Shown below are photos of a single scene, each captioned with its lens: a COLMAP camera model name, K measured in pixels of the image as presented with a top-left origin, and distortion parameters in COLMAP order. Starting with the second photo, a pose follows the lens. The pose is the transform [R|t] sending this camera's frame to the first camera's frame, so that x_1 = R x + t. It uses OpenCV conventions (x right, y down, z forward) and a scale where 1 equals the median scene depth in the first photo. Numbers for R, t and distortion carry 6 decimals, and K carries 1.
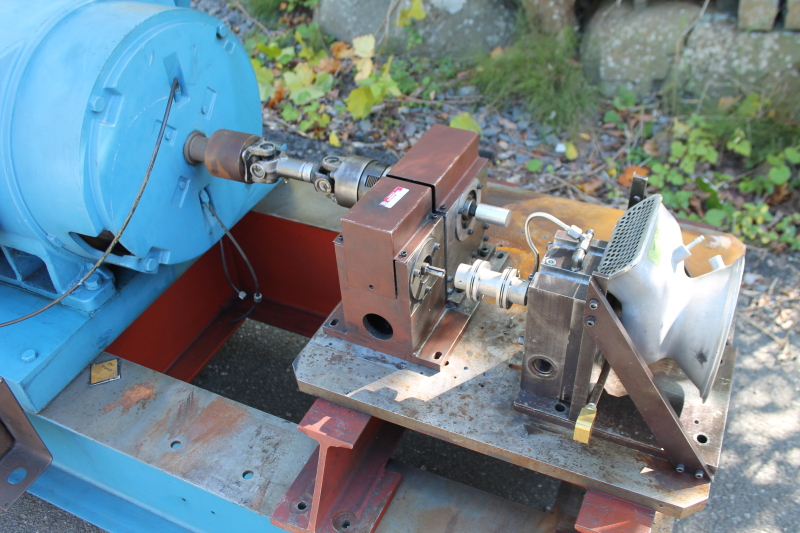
lens RADIAL K [[706.2, 0, 420.4], [0, 706.2, 264.2], [0, 0, 1]] dist [-0.159719, 0.126203]
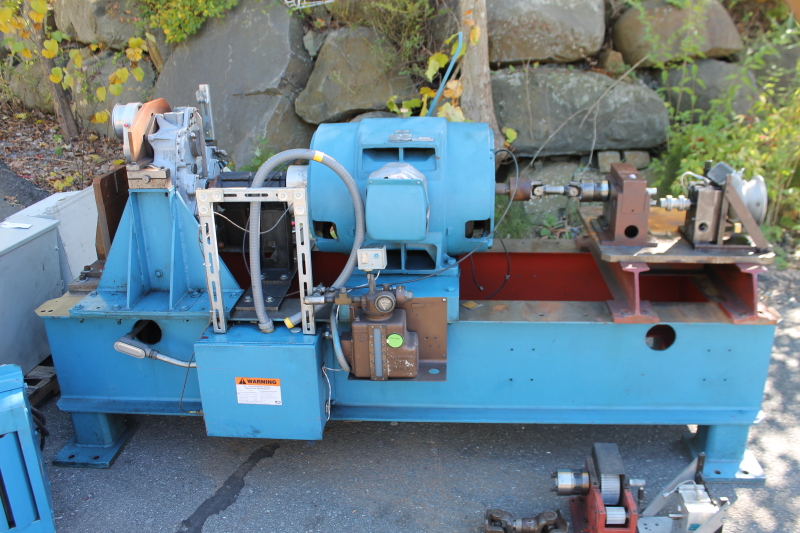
lens RADIAL K [[706.2, 0, 420.4], [0, 706.2, 264.2], [0, 0, 1]] dist [-0.159719, 0.126203]
pose [[0.932982, -0.101580, 0.345291, -1.036844], [0.207774, 0.935360, -0.286237, 0.478793], [-0.293895, 0.338797, 0.893780, -0.577649]]
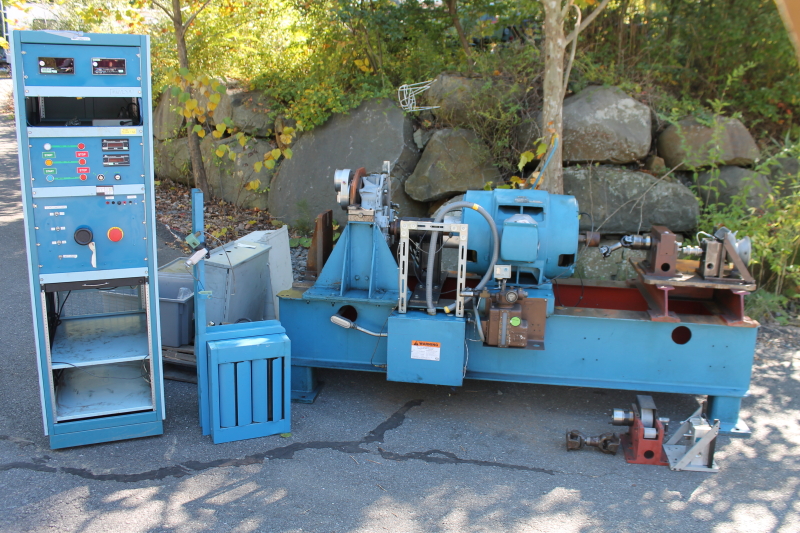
lens RADIAL K [[706.2, 0, 420.4], [0, 706.2, 264.2], [0, 0, 1]] dist [-0.159719, 0.126203]
pose [[0.954259, 0.001828, 0.298976, -1.602880], [0.129985, 0.897993, -0.420372, 0.971840], [-0.269246, 0.440006, 0.856680, -1.217732]]
